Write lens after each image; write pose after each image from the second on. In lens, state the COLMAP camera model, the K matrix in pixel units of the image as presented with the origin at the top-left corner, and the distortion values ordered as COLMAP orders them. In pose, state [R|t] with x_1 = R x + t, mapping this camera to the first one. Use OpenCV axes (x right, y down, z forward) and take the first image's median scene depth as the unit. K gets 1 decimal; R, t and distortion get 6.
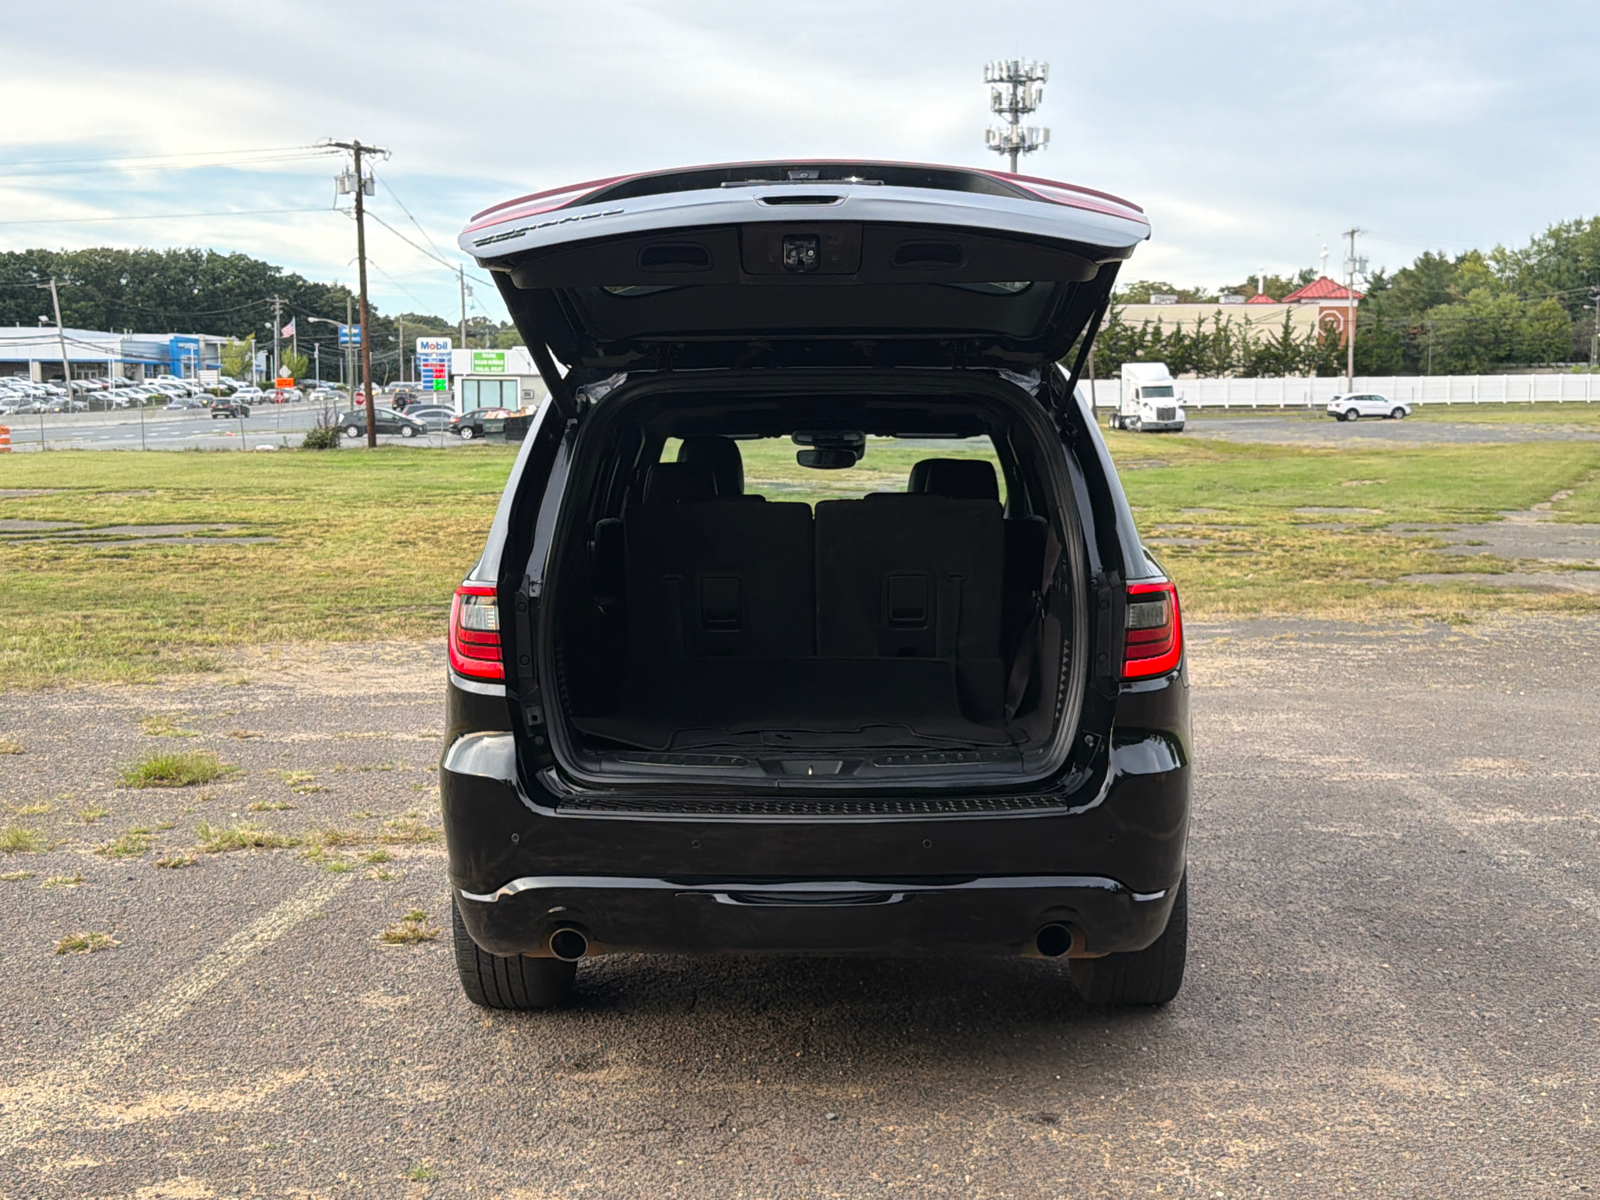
lens RADIAL K [[1962.0, 0, 805.0], [0, 1962.0, 633.7], [0, 0, 1]] dist [0.204647, -0.513856]
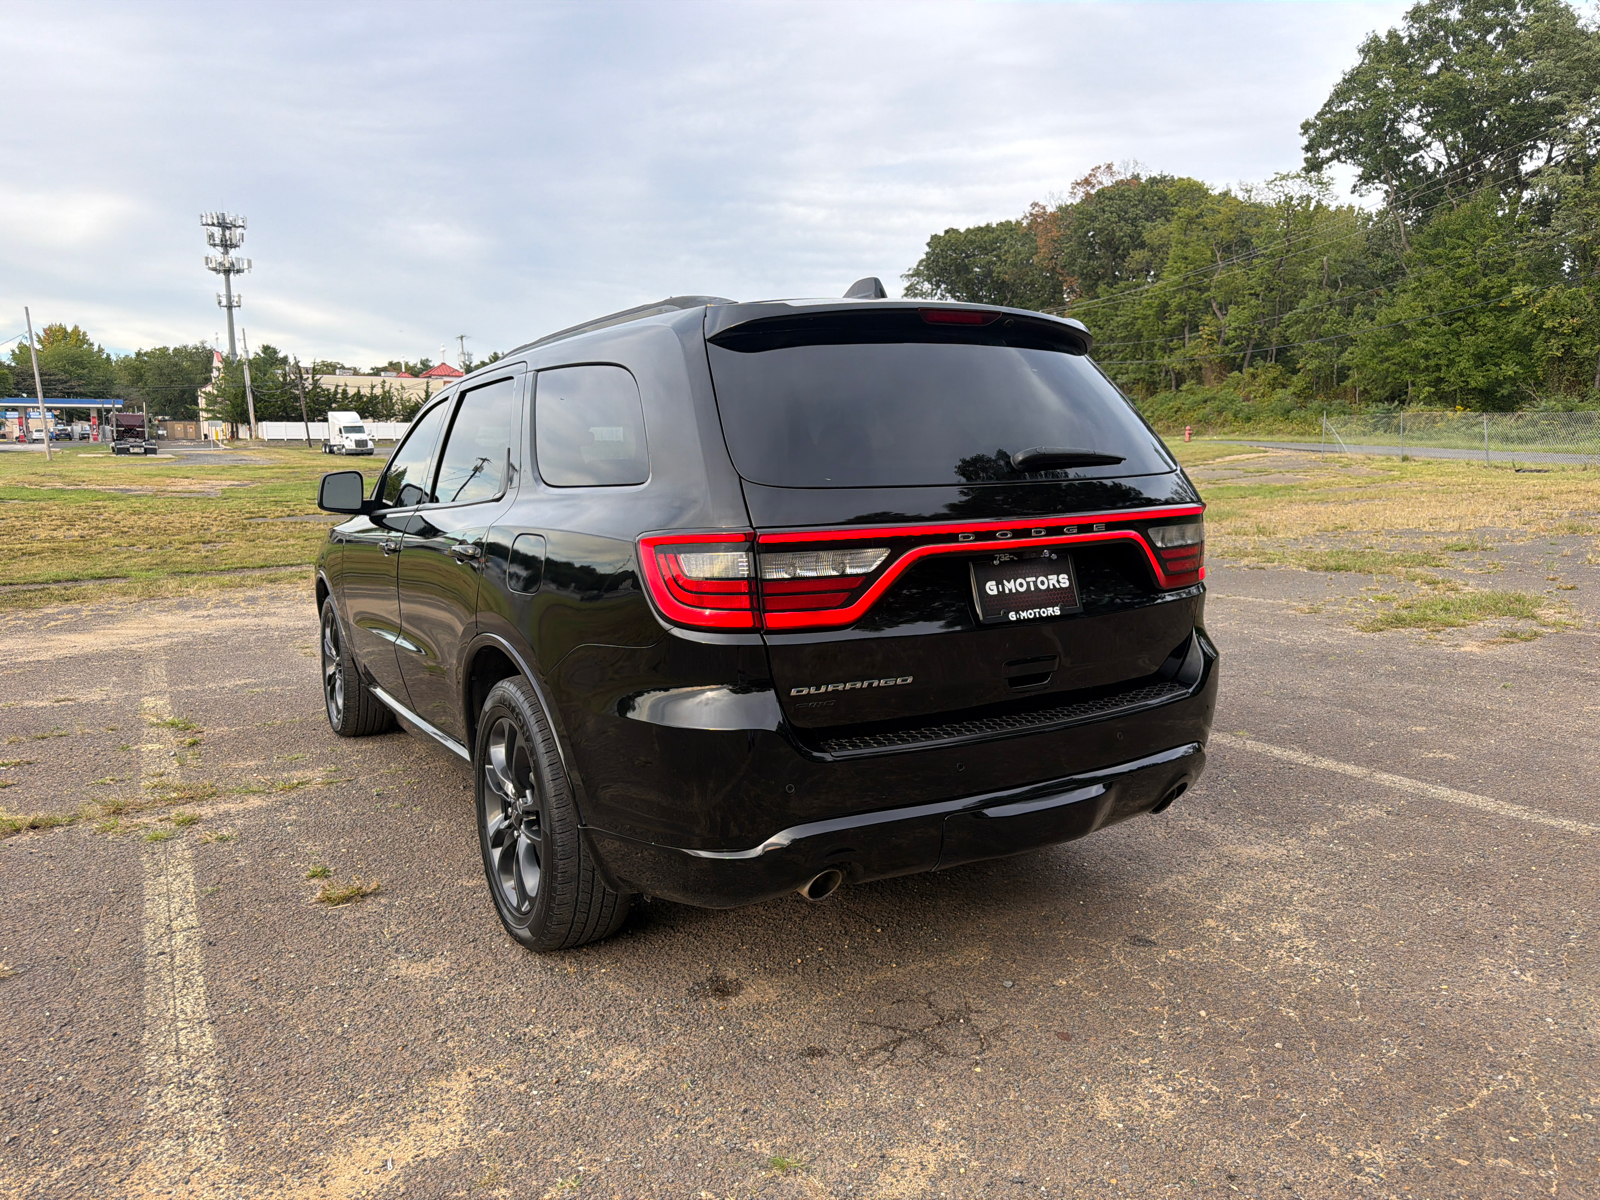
lens RADIAL K [[1136.5, 0, 805.8], [0, 1136.5, 612.7], [0, 0, 1]] dist [0.034377, -0.045226]
pose [[0.839293, -0.083273, 0.537265, -0.036028], [0.064868, 0.996479, 0.053113, -0.000962], [-0.539796, -0.009726, 0.841740, 0.044282]]
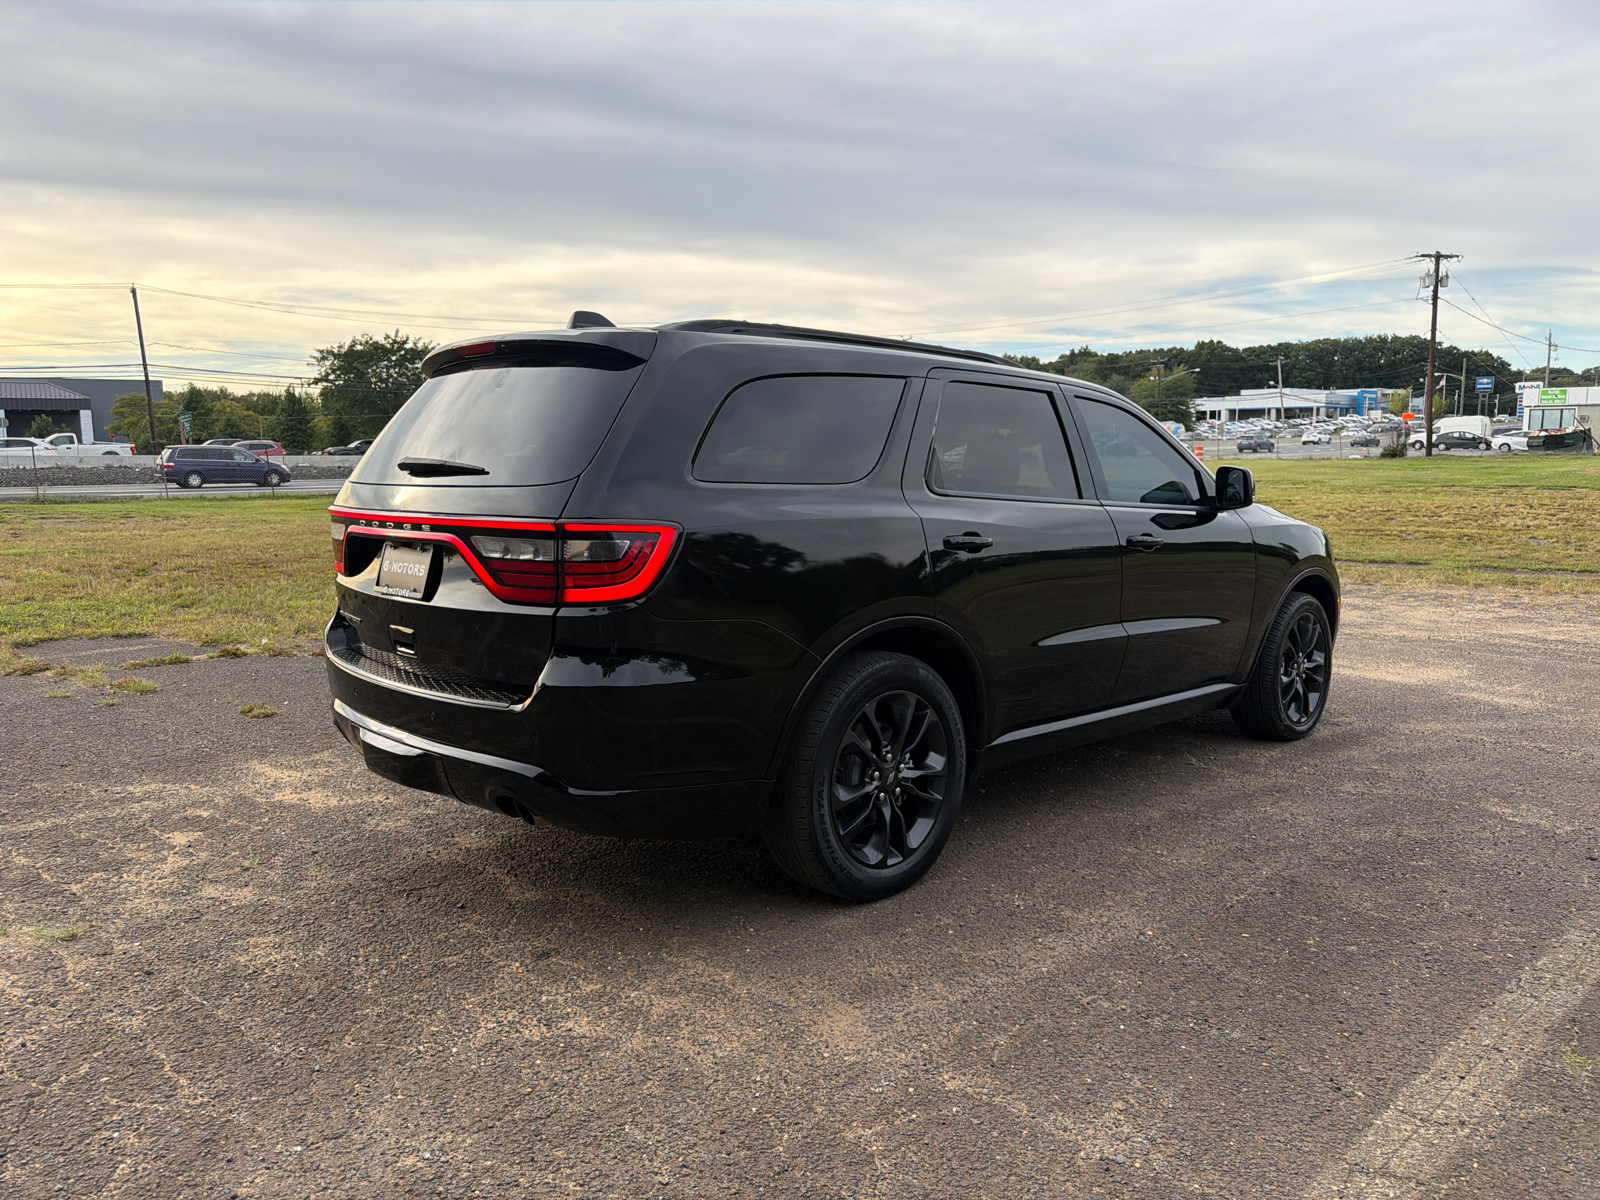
lens RADIAL K [[1140.5, 0, 798.7], [0, 1140.5, 607.5], [0, 0, 1]] dist [0.036230, -0.053432]
pose [[0.709201, 0.091034, -0.699105, 0.060756], [-0.067045, 0.995843, 0.061660, -0.002092], [0.701811, 0.003142, 0.712356, 0.051792]]
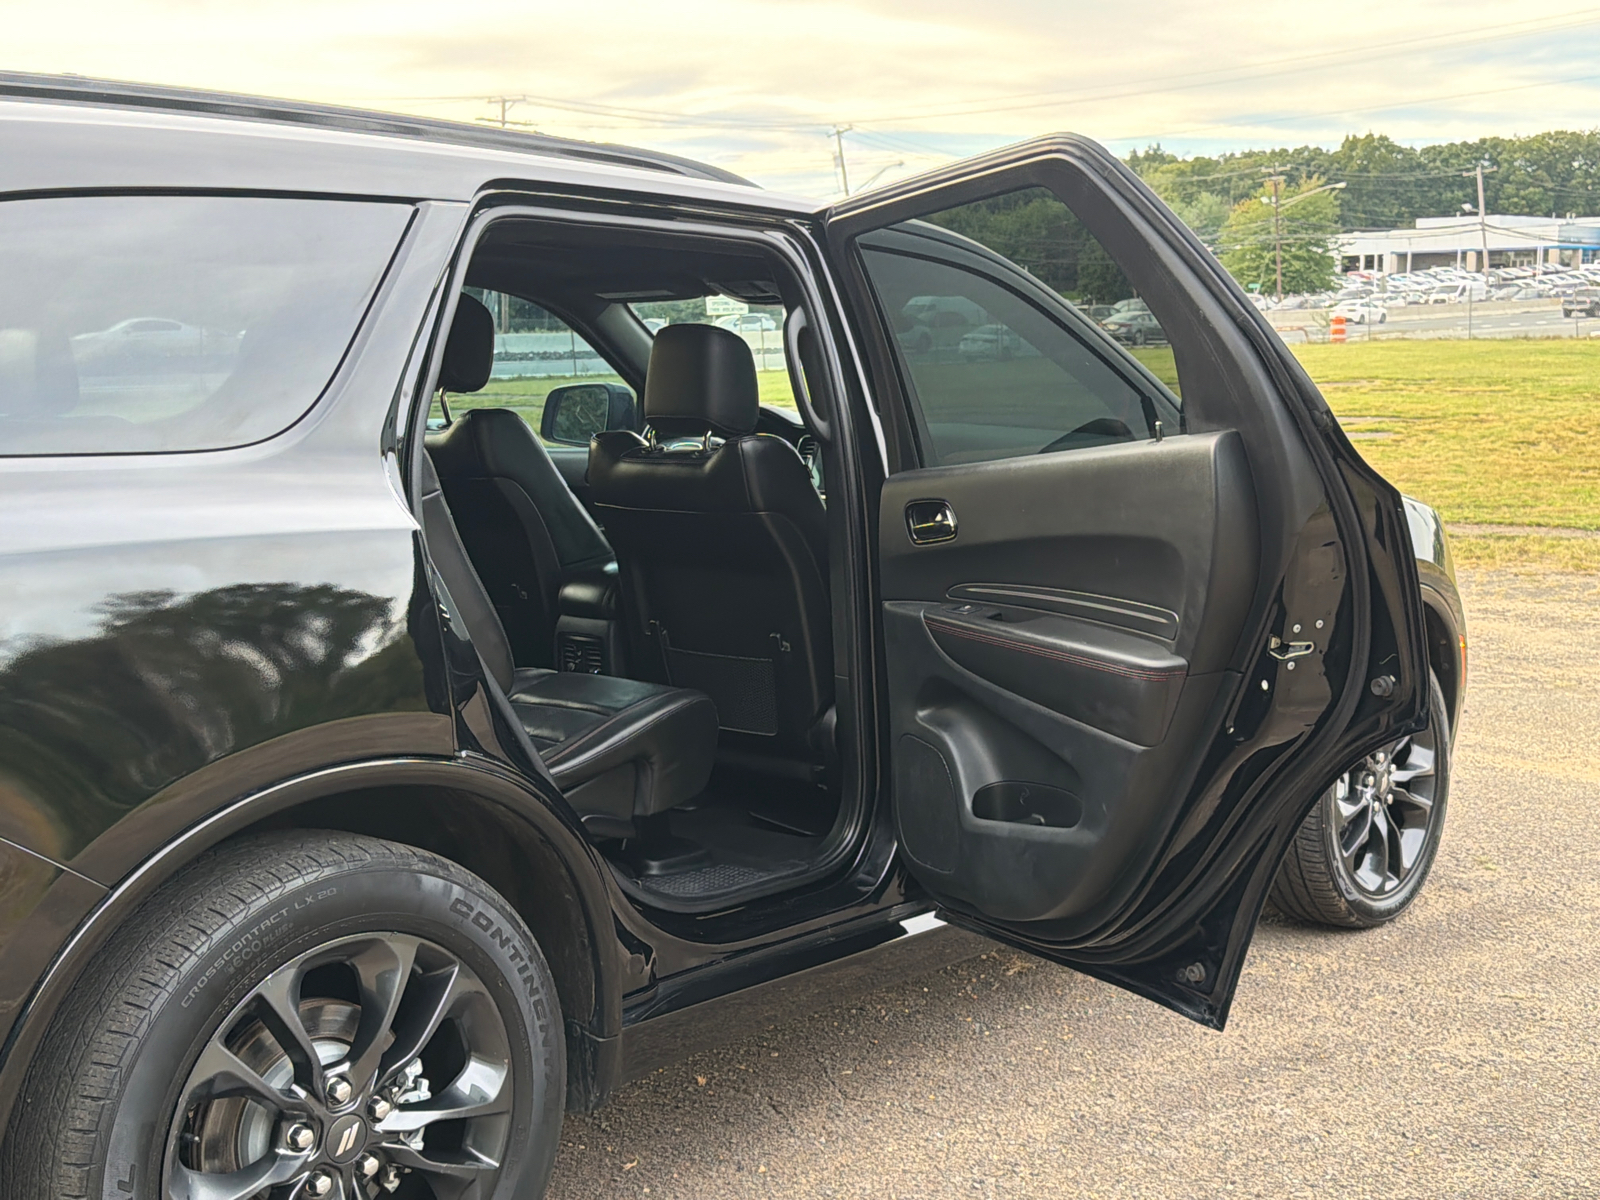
lens RADIAL K [[1946.6, 0, 826.9], [0, 1946.6, 596.9], [0, 0, 1]] dist [0.216761, -0.440987]
pose [[0.760536, 0.084794, -0.643735, 0.059171], [-0.061344, 0.996385, 0.058772, -0.005385], [0.646391, -0.005208, 0.762988, 0.071367]]
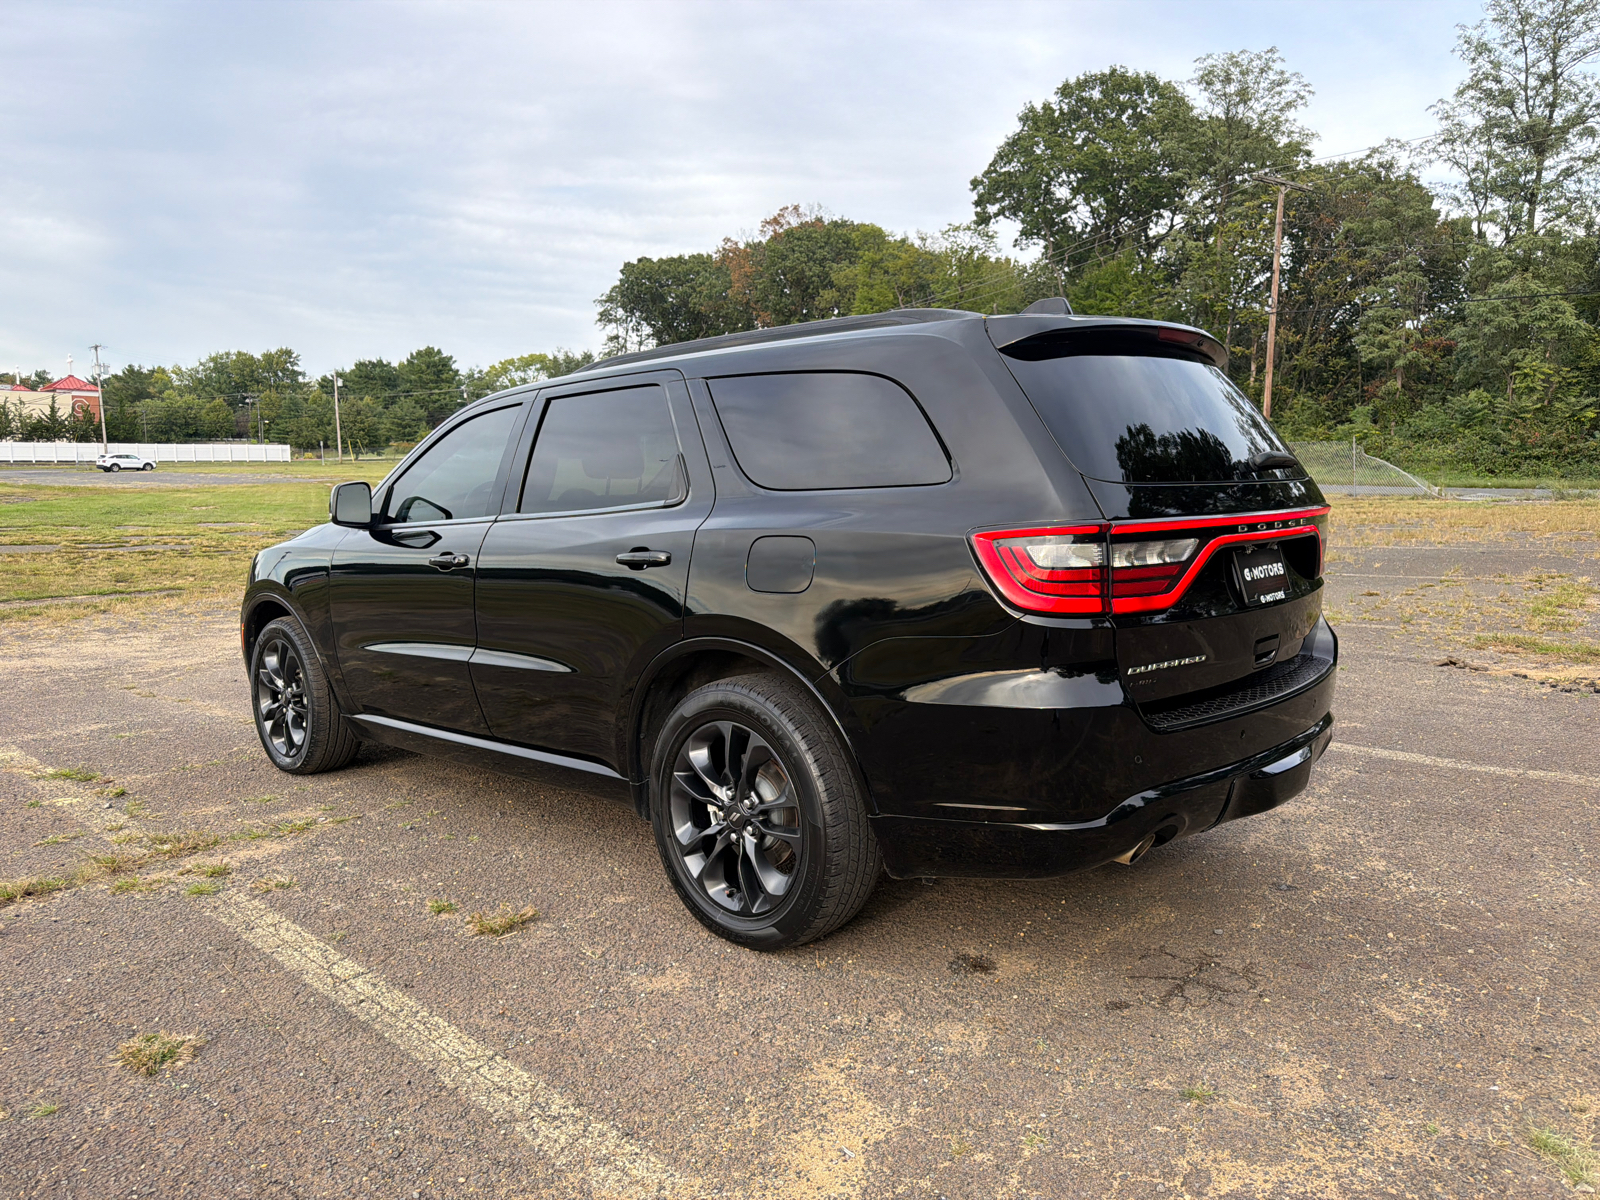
lens RADIAL K [[1136.5, 0, 805.8], [0, 1136.5, 612.7], [0, 0, 1]] dist [0.034377, -0.045226]
pose [[0.659932, -0.092212, 0.745645, -0.059404], [0.082416, 0.995336, 0.050148, -0.001639], [-0.746791, 0.028359, 0.664454, 0.060726]]
